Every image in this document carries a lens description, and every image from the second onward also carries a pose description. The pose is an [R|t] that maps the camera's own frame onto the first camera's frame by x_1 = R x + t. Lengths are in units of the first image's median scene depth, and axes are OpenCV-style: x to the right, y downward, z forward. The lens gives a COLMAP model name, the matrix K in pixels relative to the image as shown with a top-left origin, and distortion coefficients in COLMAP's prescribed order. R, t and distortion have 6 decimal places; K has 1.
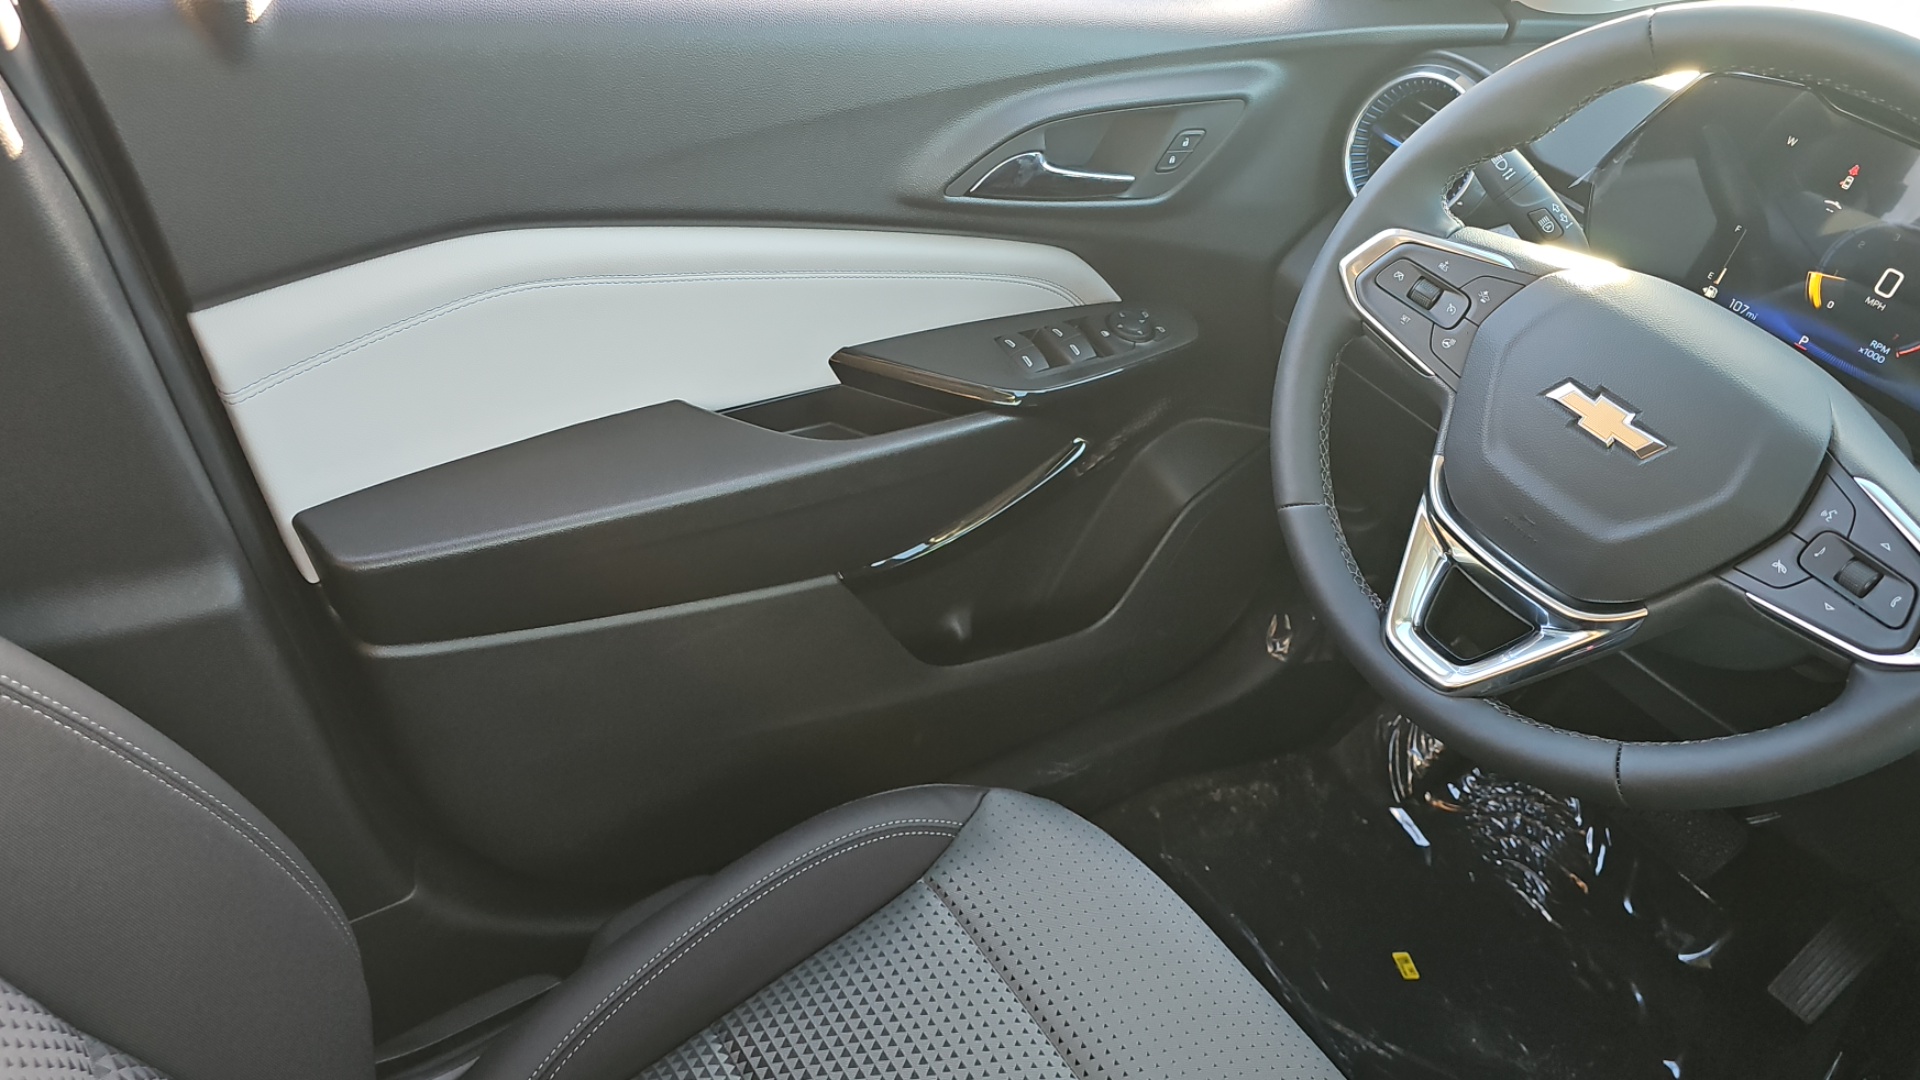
lens RADIAL K [[1408.3, 0, 976.7], [0, 1408.3, 529.8], [0, 0, 1]] dist [0.054579, -0.066584]
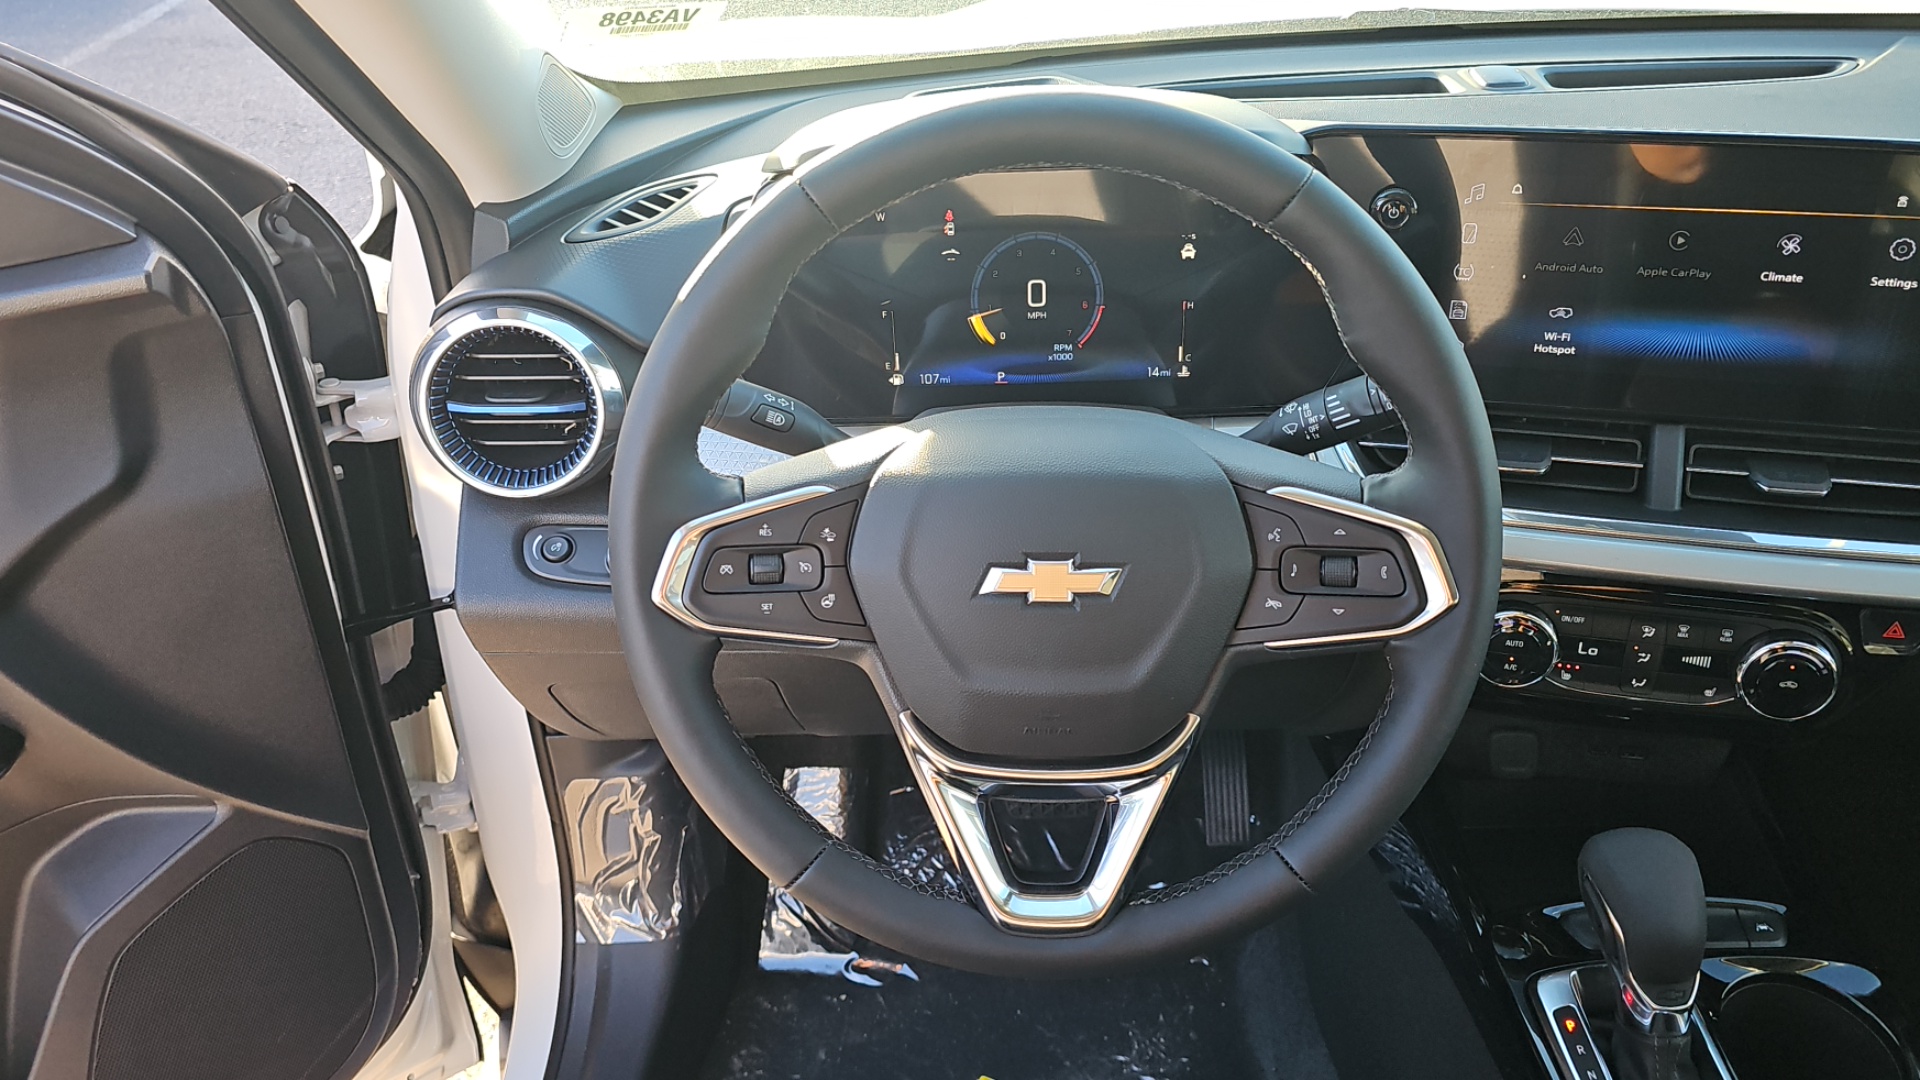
lens RADIAL K [[1377.1, 0, 960.3], [0, 1377.1, 520.3], [0, 0, 1]] dist [0.140210, -0.219864]
pose [[0.585563, -0.560923, 0.585219, -0.065180], [0.593430, 0.788431, 0.161920, -0.240720], [-0.552229, 0.252472, 0.794544, 0.285356]]
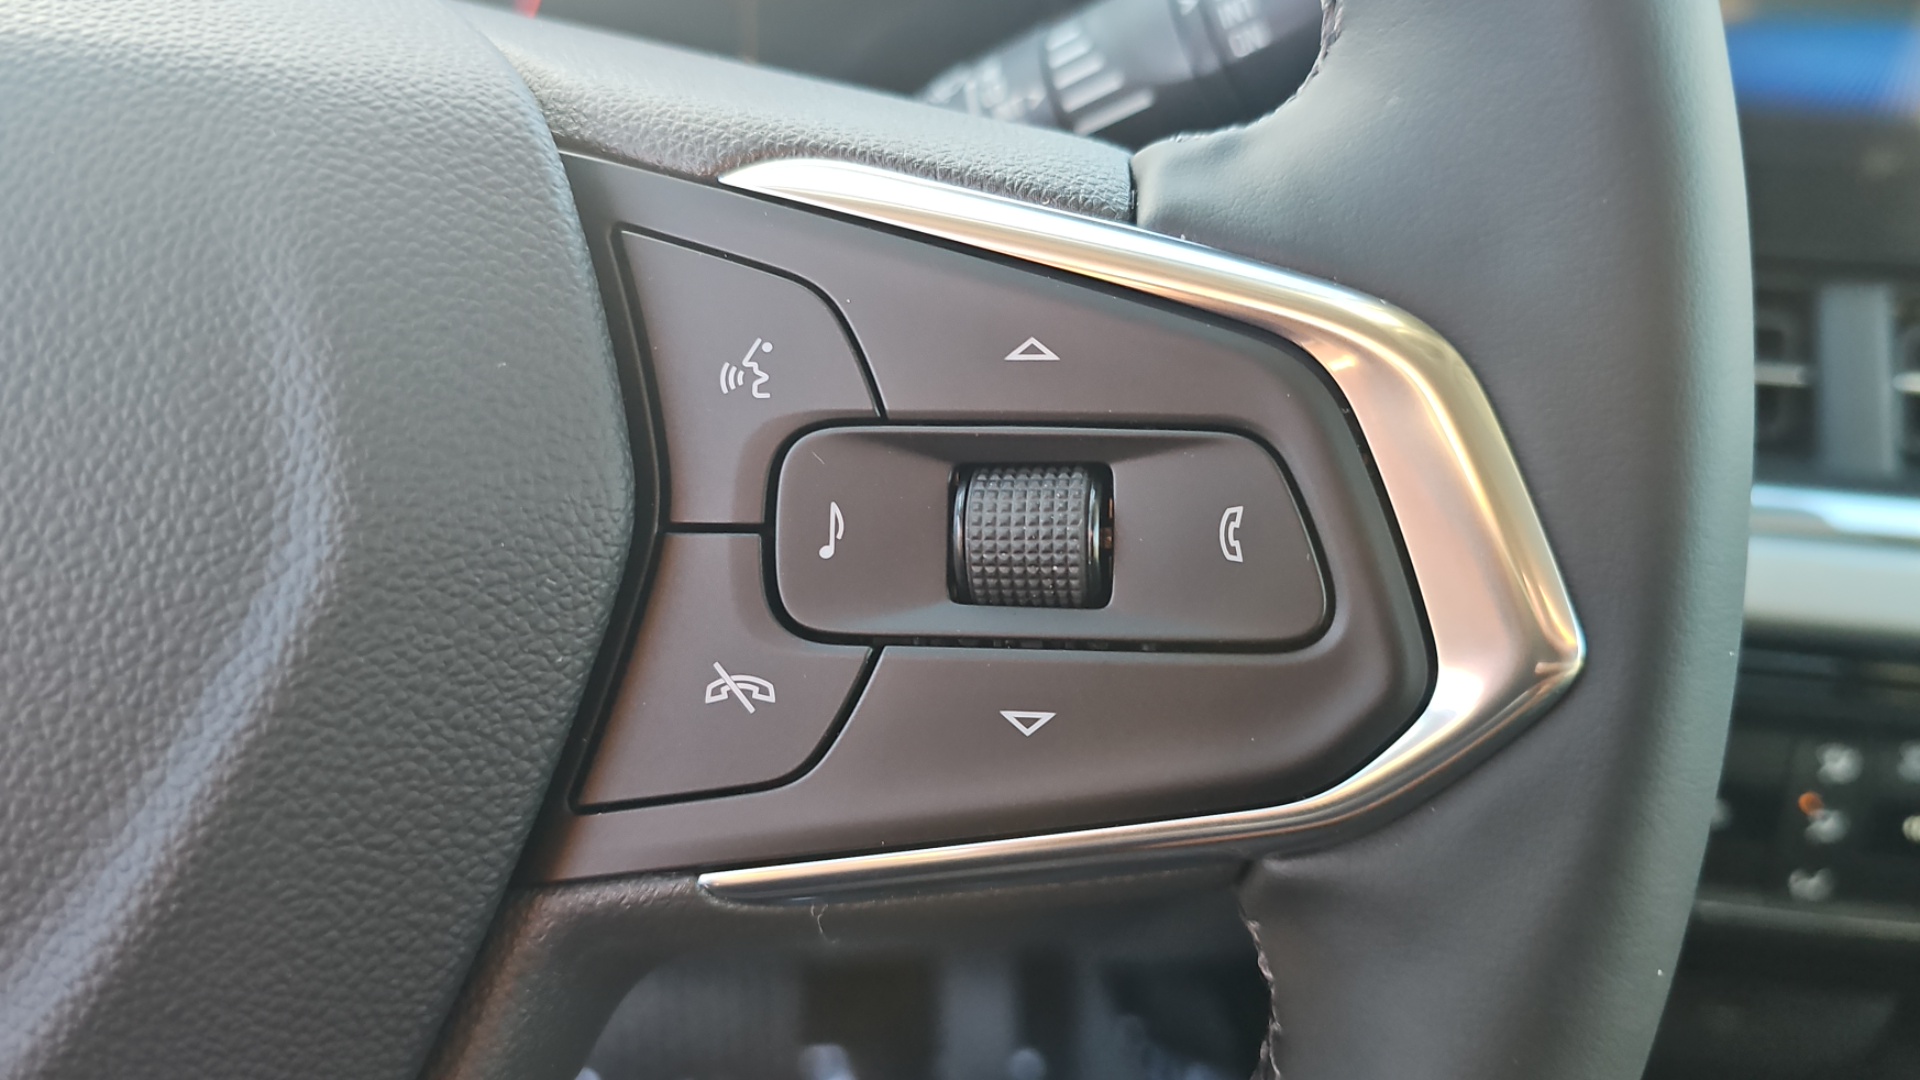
lens RADIAL K [[1408.3, 0, 976.7], [0, 1408.3, 529.8], [0, 0, 1]] dist [0.054579, -0.066584]
pose [[0.518095, -0.512667, 0.684653, 0.366060], [0.574225, 0.801732, 0.165804, -0.005328], [-0.633911, 0.307243, 0.709760, 0.666077]]
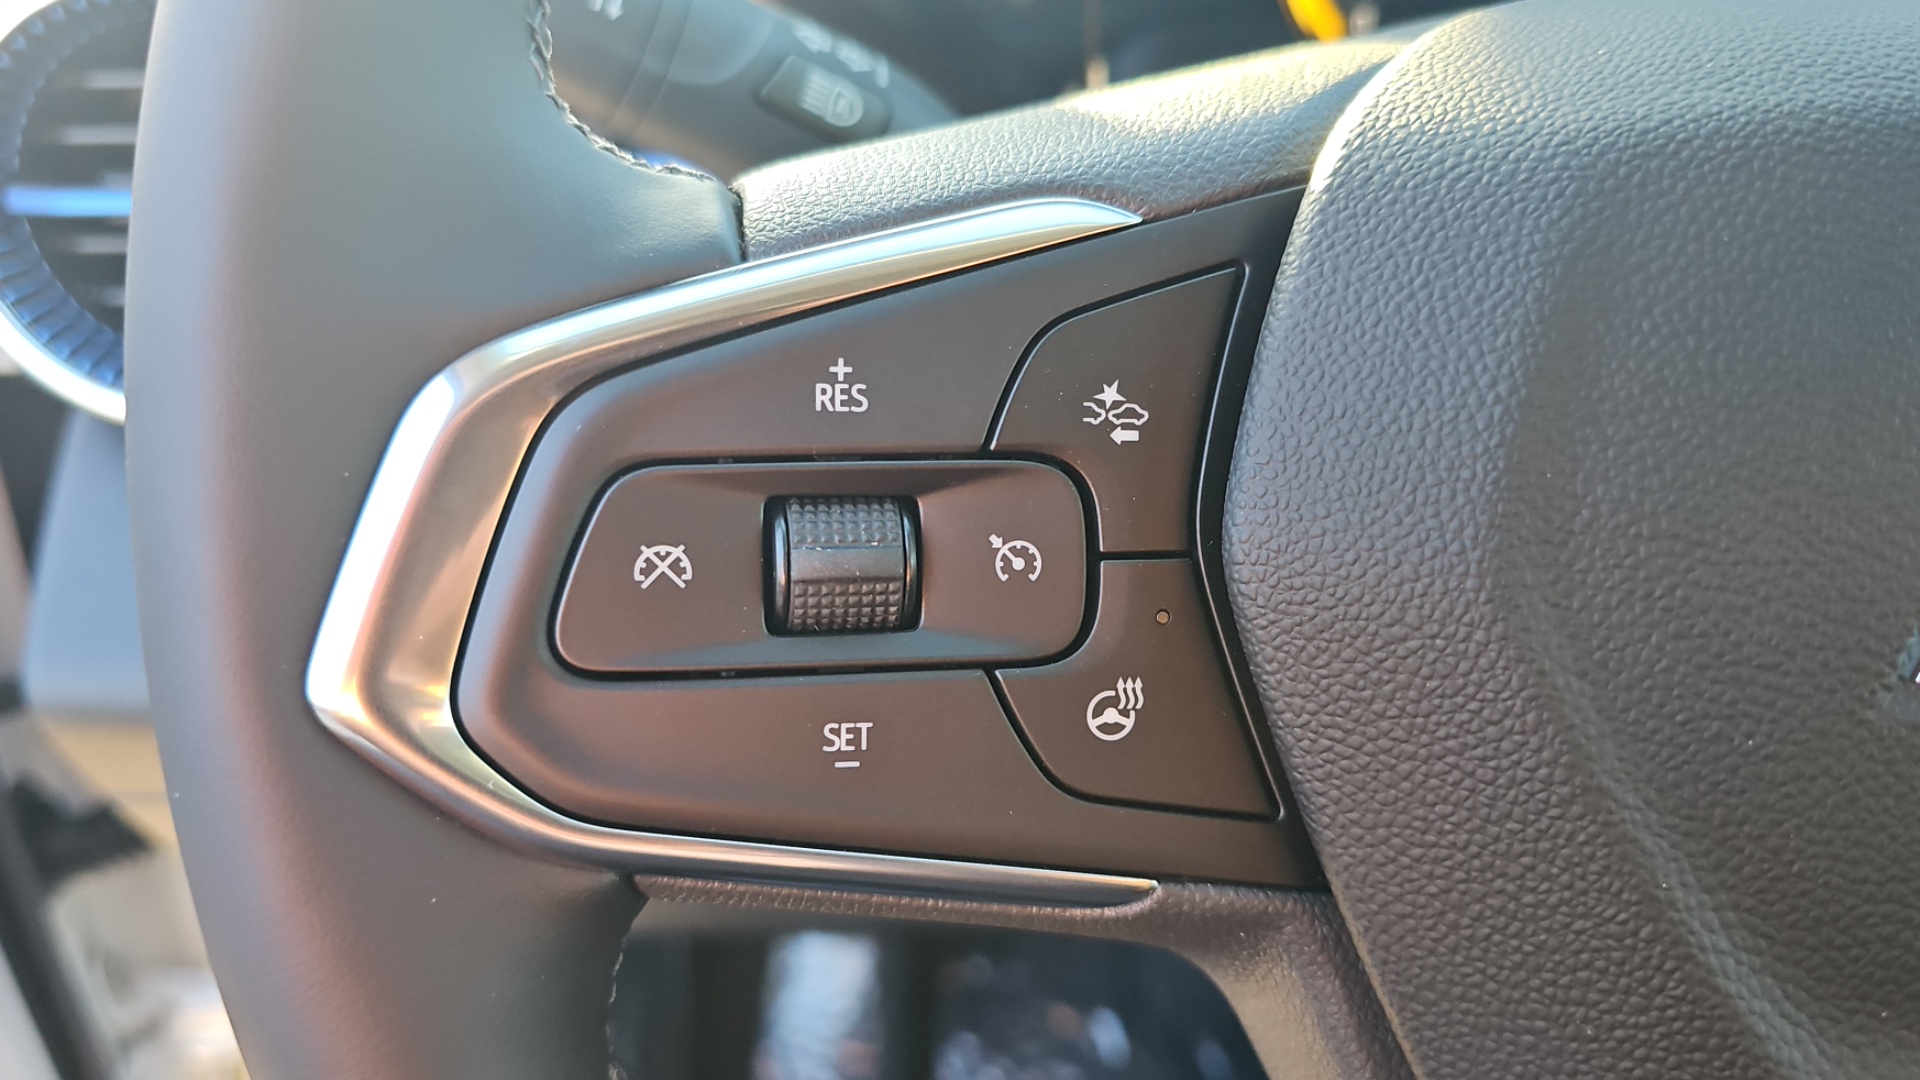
lens RADIAL K [[1408.3, 0, 976.7], [0, 1408.3, 529.8], [0, 0, 1]] dist [0.054579, -0.066584]
pose [[0.568559, -0.551357, 0.610530, 0.209305], [0.587640, 0.791572, 0.167610, -0.182289], [-0.575691, 0.263475, 0.774054, 0.813111]]
